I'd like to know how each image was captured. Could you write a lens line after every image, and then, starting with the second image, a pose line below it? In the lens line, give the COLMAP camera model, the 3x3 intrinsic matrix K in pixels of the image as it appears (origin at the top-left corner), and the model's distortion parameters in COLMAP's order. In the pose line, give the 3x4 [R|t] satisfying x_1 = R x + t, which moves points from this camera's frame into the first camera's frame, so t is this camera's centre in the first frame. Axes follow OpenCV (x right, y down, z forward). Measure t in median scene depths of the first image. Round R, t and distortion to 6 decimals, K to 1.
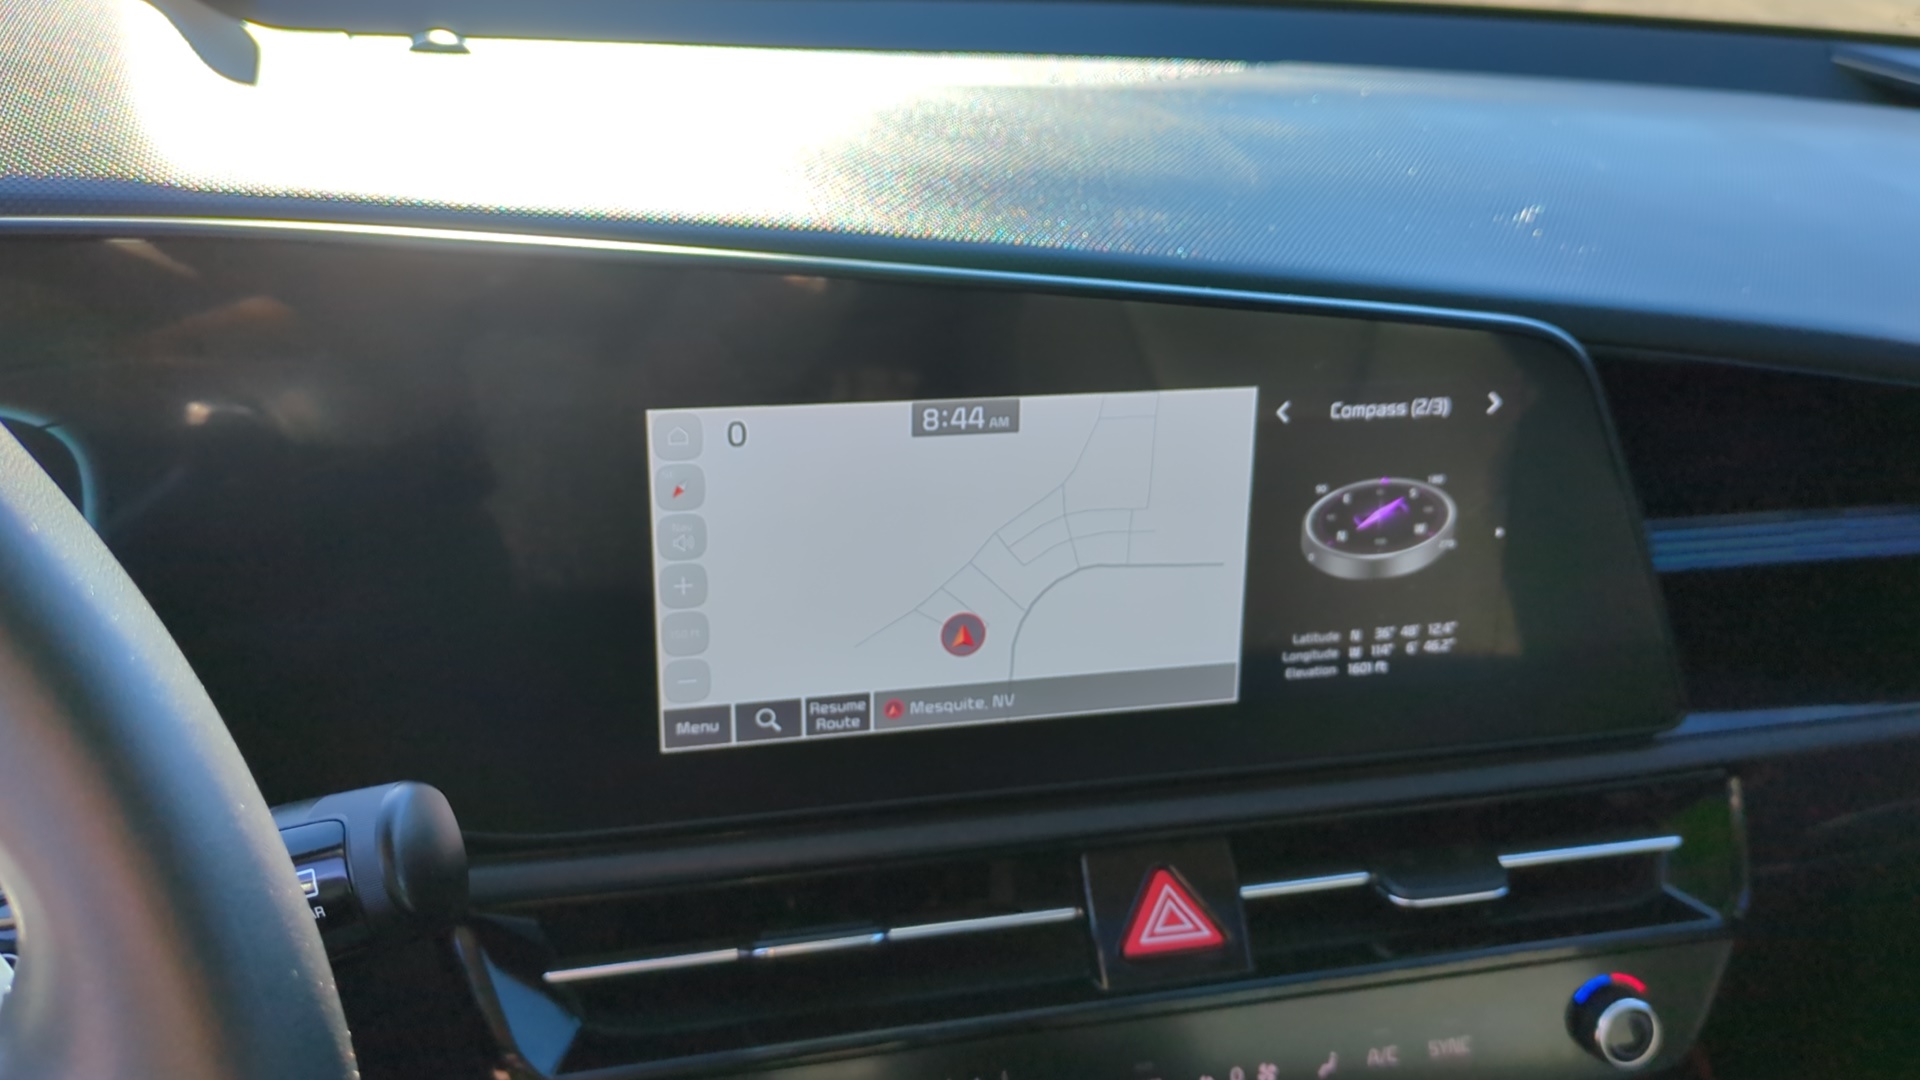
lens RADIAL K [[1649.9, 0, 976.2], [0, 1649.9, 538.5], [0, 0, 1]] dist [0.078990, -0.117646]
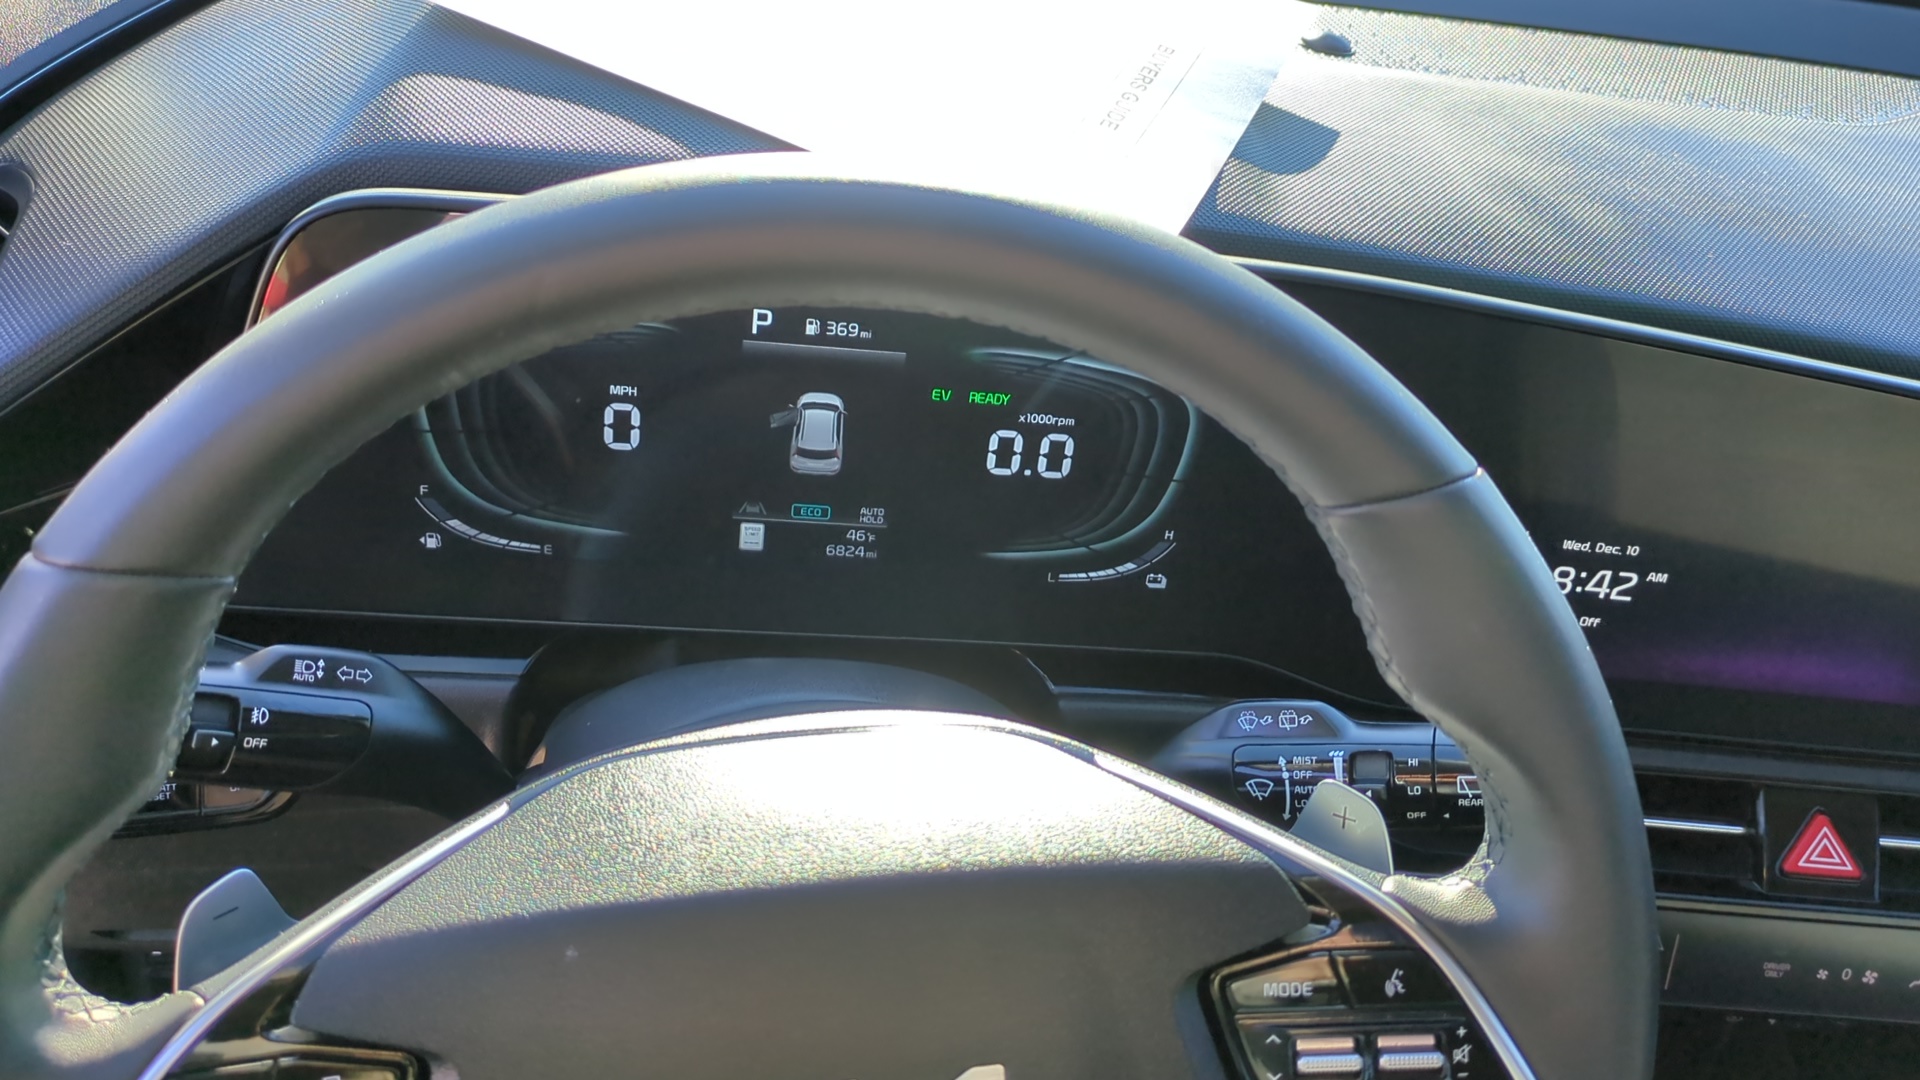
lens RADIAL K [[1649.9, 0, 976.2], [0, 1649.9, 538.5], [0, 0, 1]] dist [0.078990, -0.117646]
pose [[0.970290, 0.189313, -0.150661, -0.383799], [-0.164152, 0.972557, 0.164887, -0.120159], [0.177742, -0.135257, 0.974738, -0.375217]]
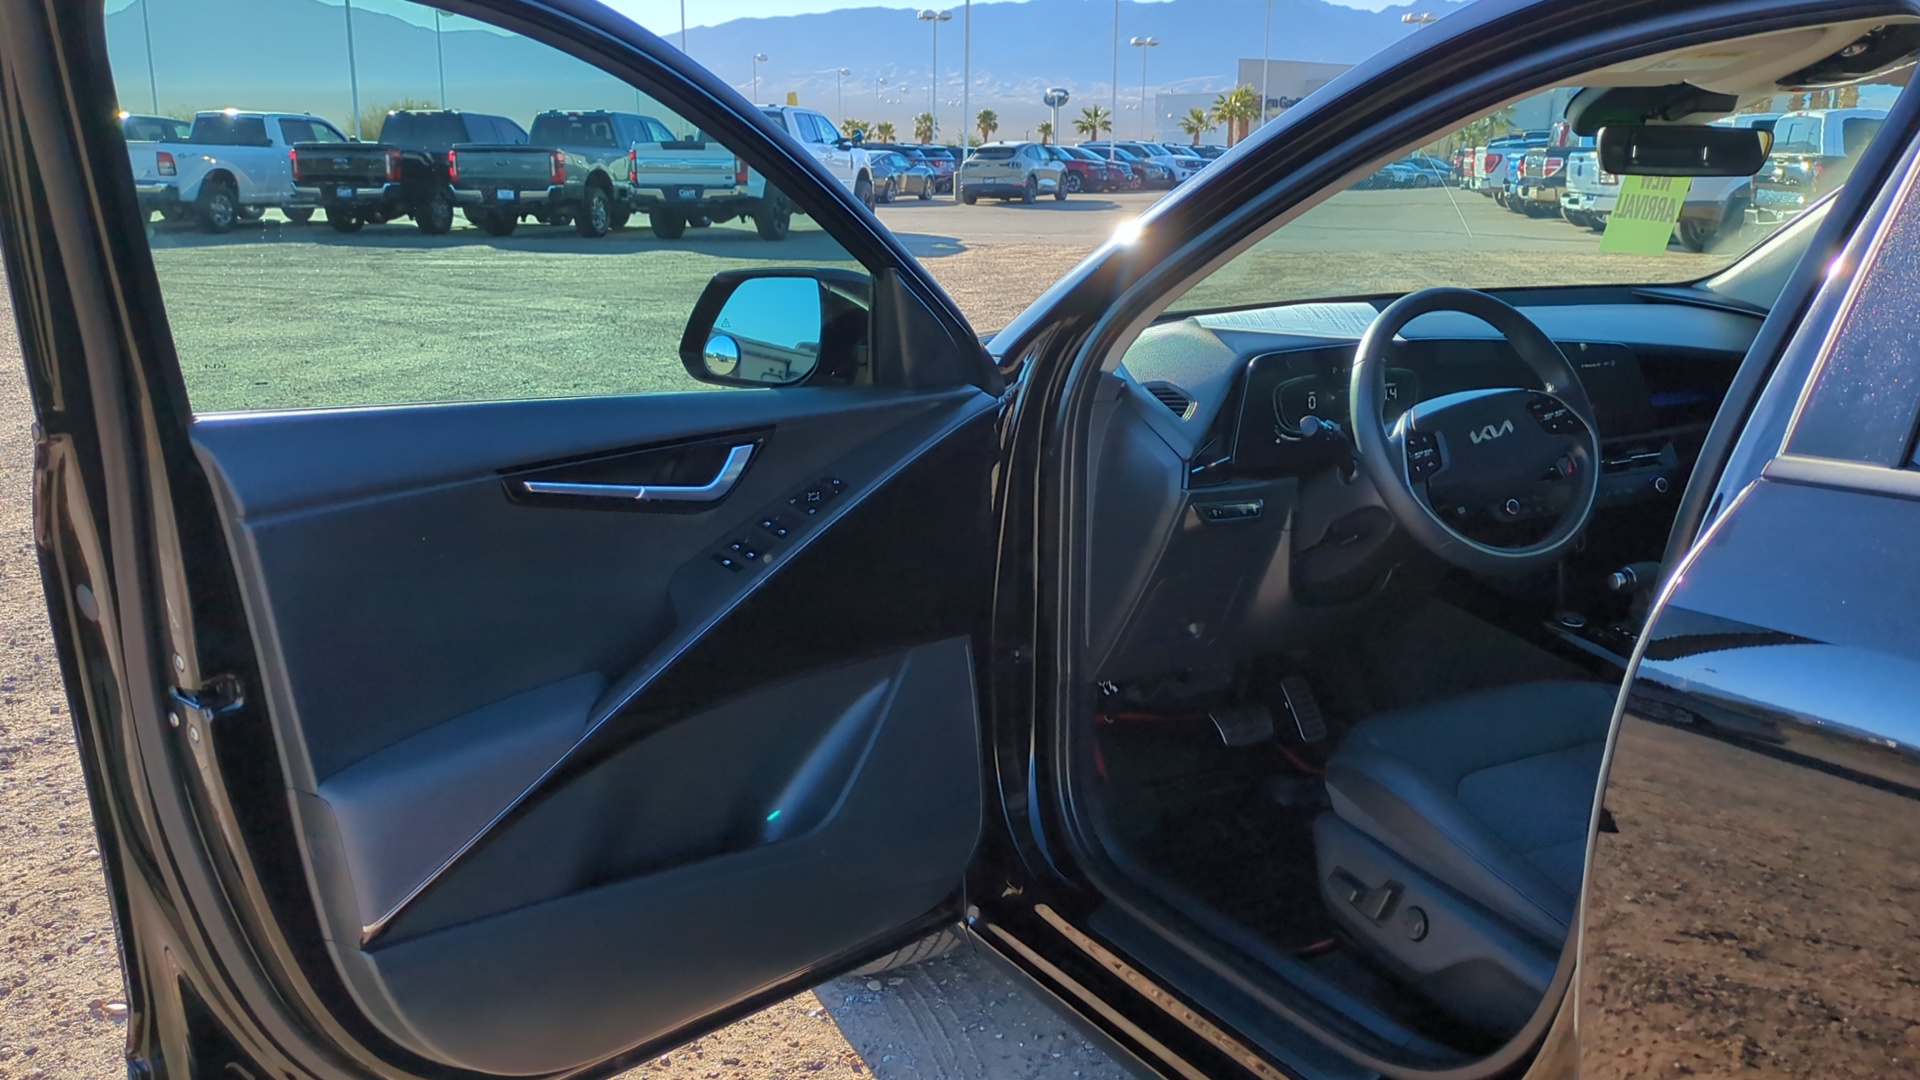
lens RADIAL K [[1649.9, 0, 976.2], [0, 1649.9, 538.5], [0, 0, 1]] dist [0.078990, -0.117646]
pose [[0.979209, -0.111311, 0.169589, -2.533685], [0.140666, 0.974951, -0.172288, 1.059560], [-0.146164, 0.192562, 0.970338, -3.580875]]
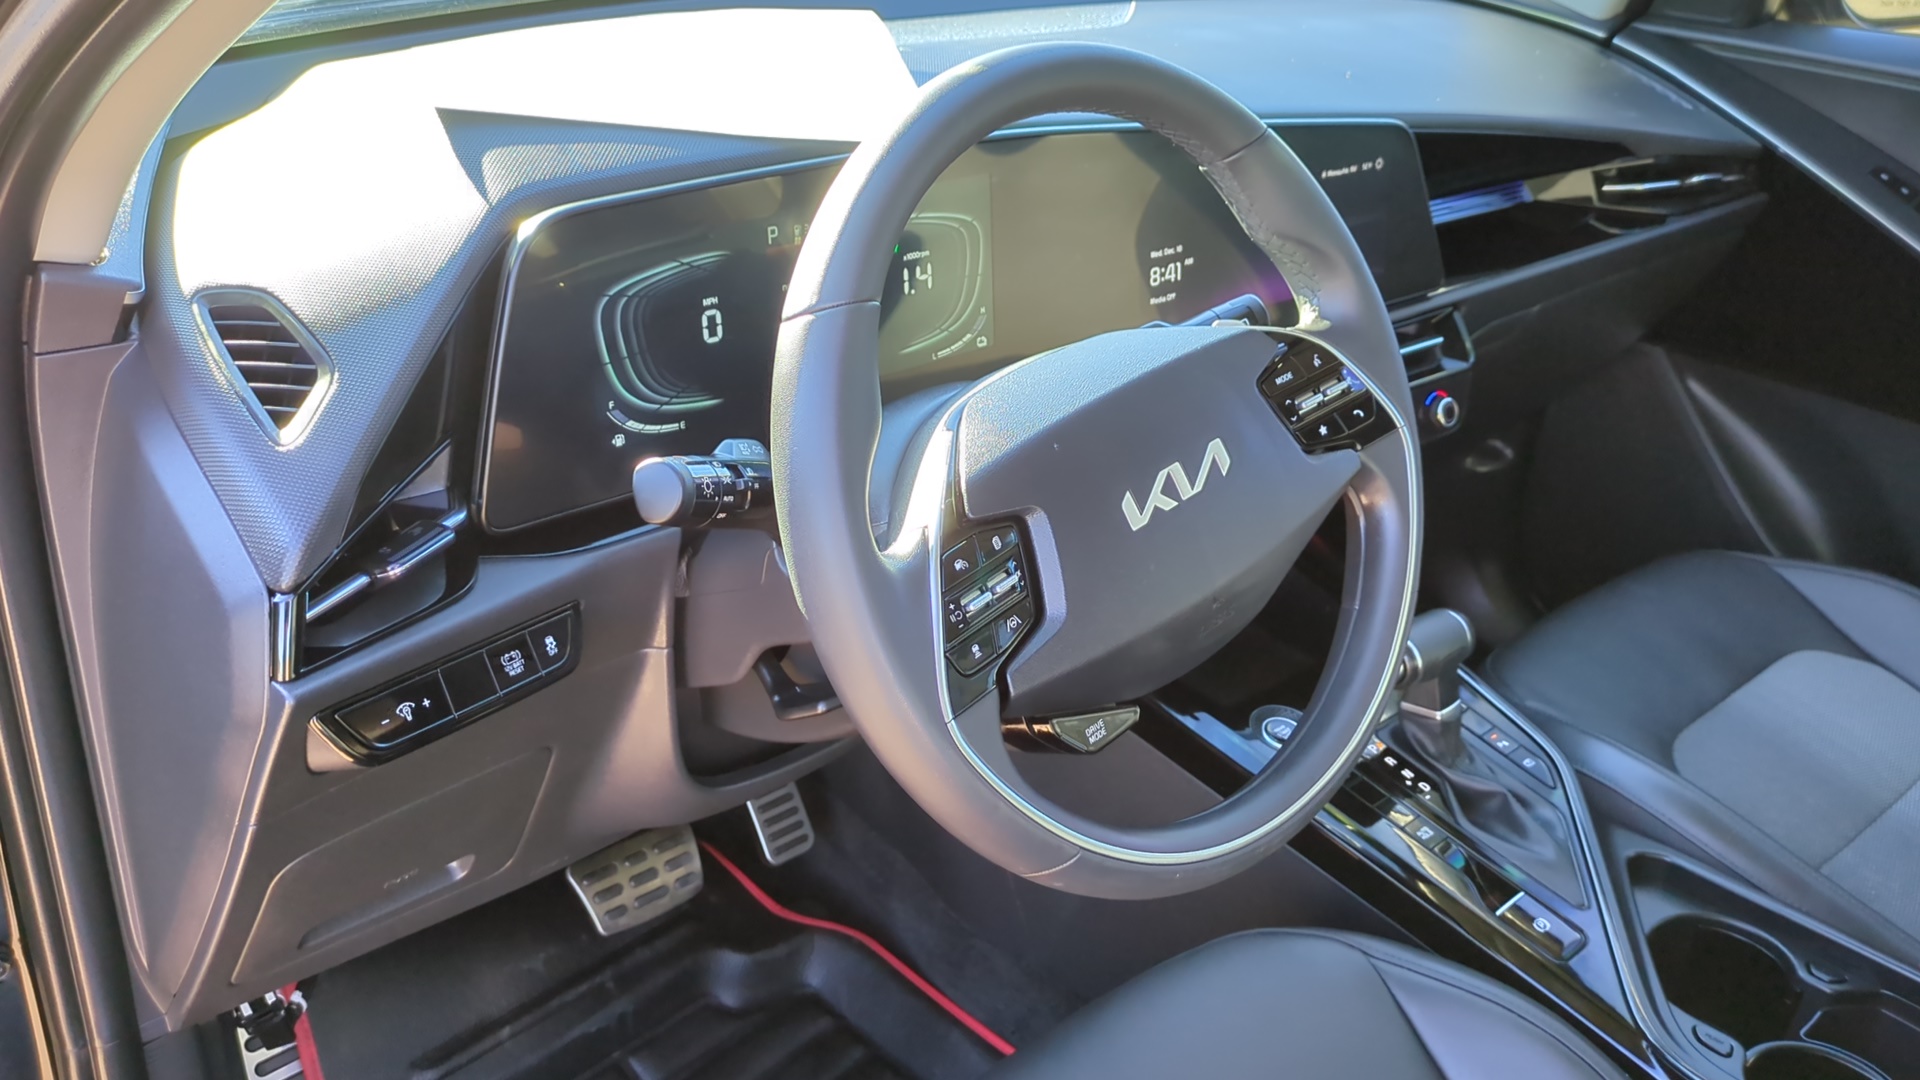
lens RADIAL K [[1649.9, 0, 976.2], [0, 1649.9, 538.5], [0, 0, 1]] dist [0.078990, -0.117646]
pose [[0.908240, -0.195825, 0.369802, -1.229702], [0.169356, 0.980149, 0.103088, 0.115367], [-0.382648, -0.031000, 0.923374, -1.035465]]
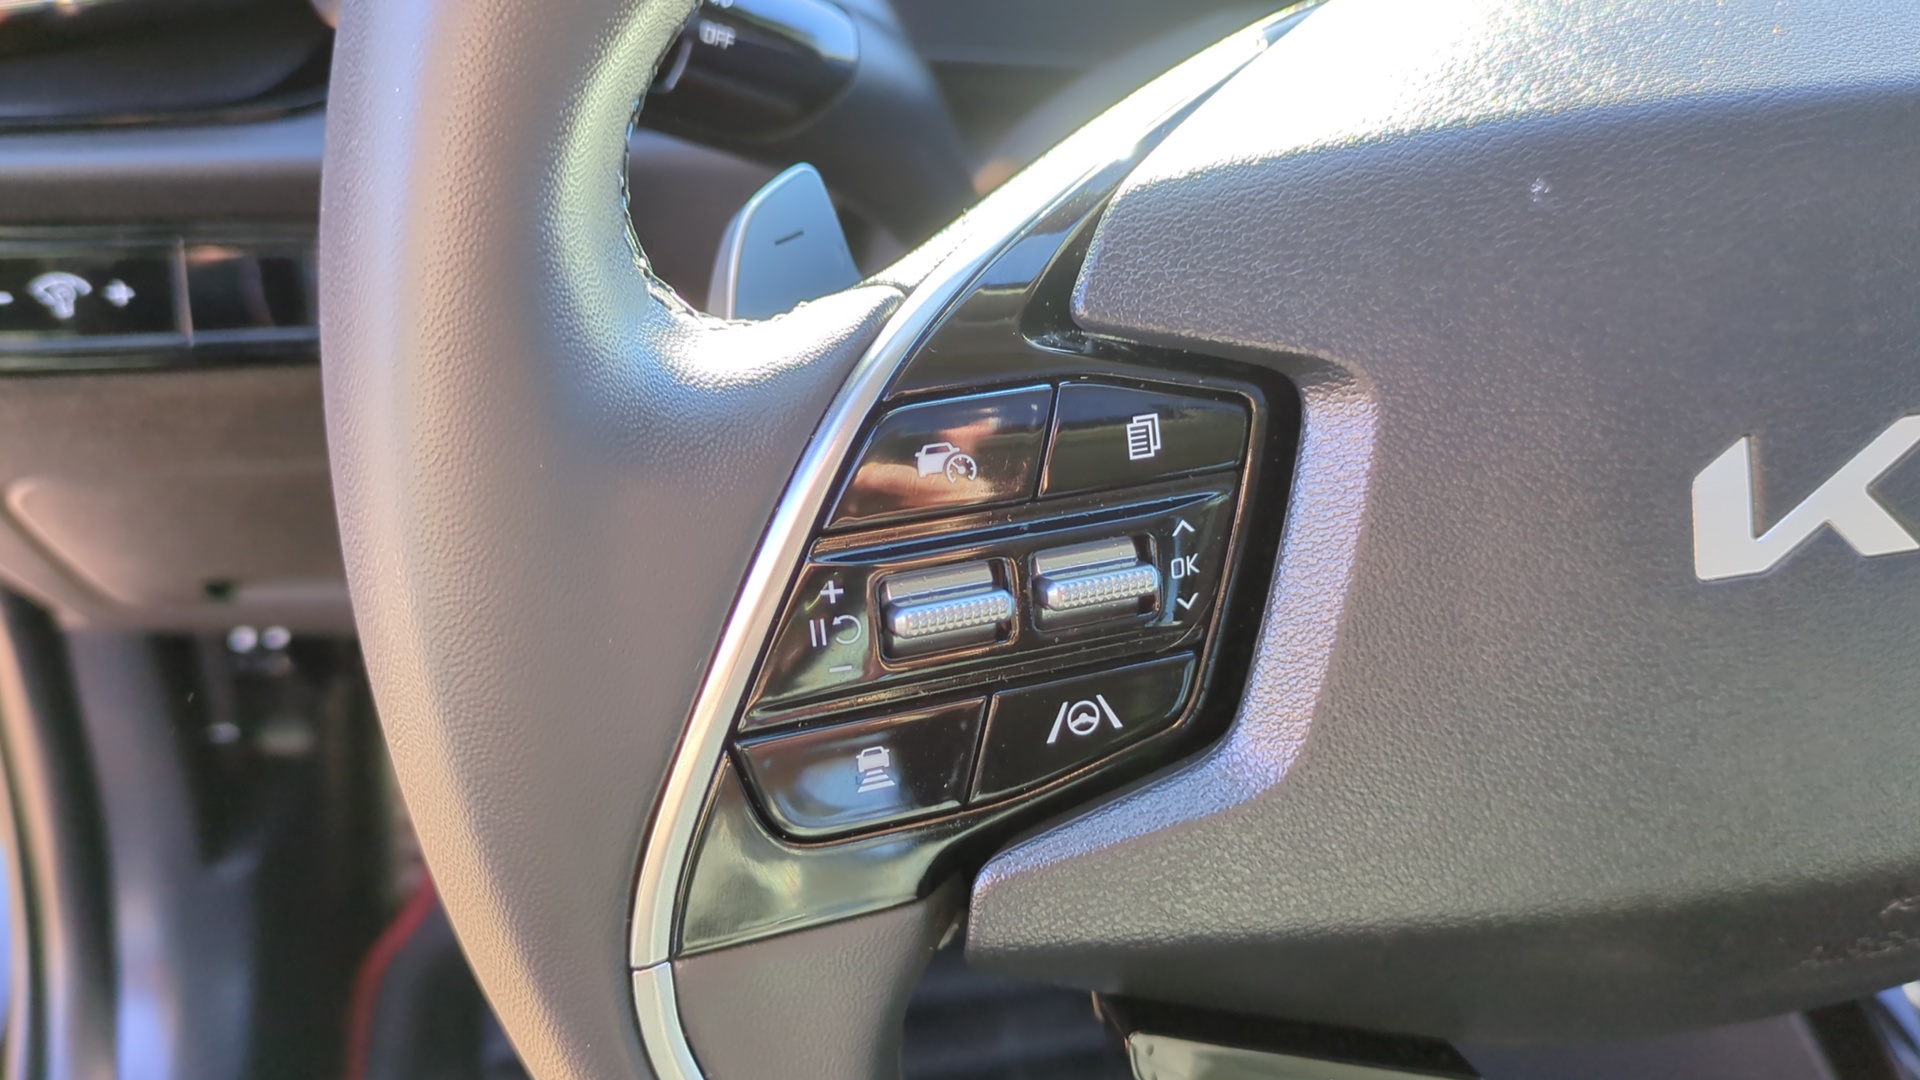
lens RADIAL K [[1649.9, 0, 976.2], [0, 1649.9, 538.5], [0, 0, 1]] dist [0.078990, -0.117646]
pose [[0.985868, 0.158034, -0.055588, -0.720019], [-0.138666, 0.955990, 0.258564, 0.191367], [0.094003, -0.247202, 0.964393, -0.157469]]
